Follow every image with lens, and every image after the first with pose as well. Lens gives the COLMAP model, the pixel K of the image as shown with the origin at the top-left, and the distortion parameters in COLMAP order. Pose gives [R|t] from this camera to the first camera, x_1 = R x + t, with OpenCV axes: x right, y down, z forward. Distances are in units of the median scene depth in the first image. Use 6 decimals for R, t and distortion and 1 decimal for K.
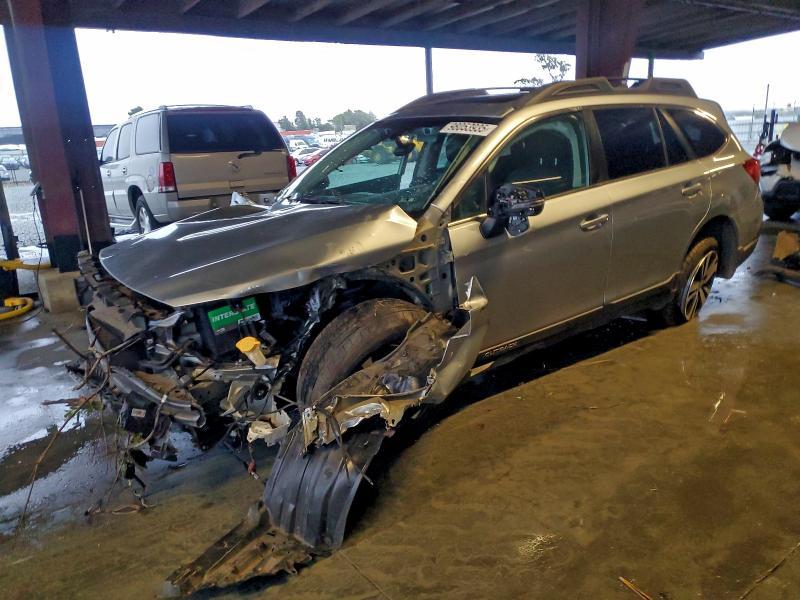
lens RADIAL K [[654.3, 0, 400.0], [0, 654.3, 300.0], [0, 0, 1]] dist [0.030113, 0.004136]
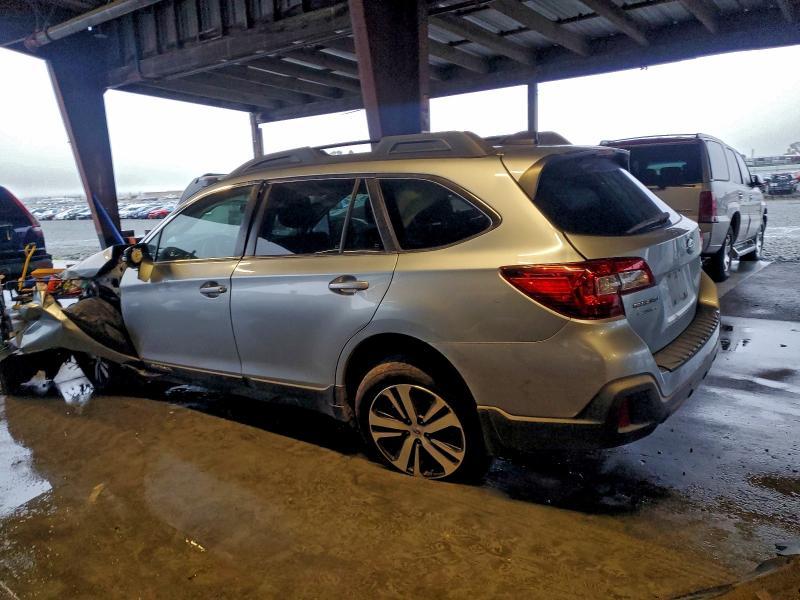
lens RADIAL K [[654.3, 0, 400.0], [0, 654.3, 300.0], [0, 0, 1]] dist [0.030113, 0.004136]
pose [[0.244469, 0.210690, -0.946491, 1.154599], [-0.224088, 0.961961, 0.156254, -0.273682], [0.943408, 0.173898, 0.282383, 0.850469]]
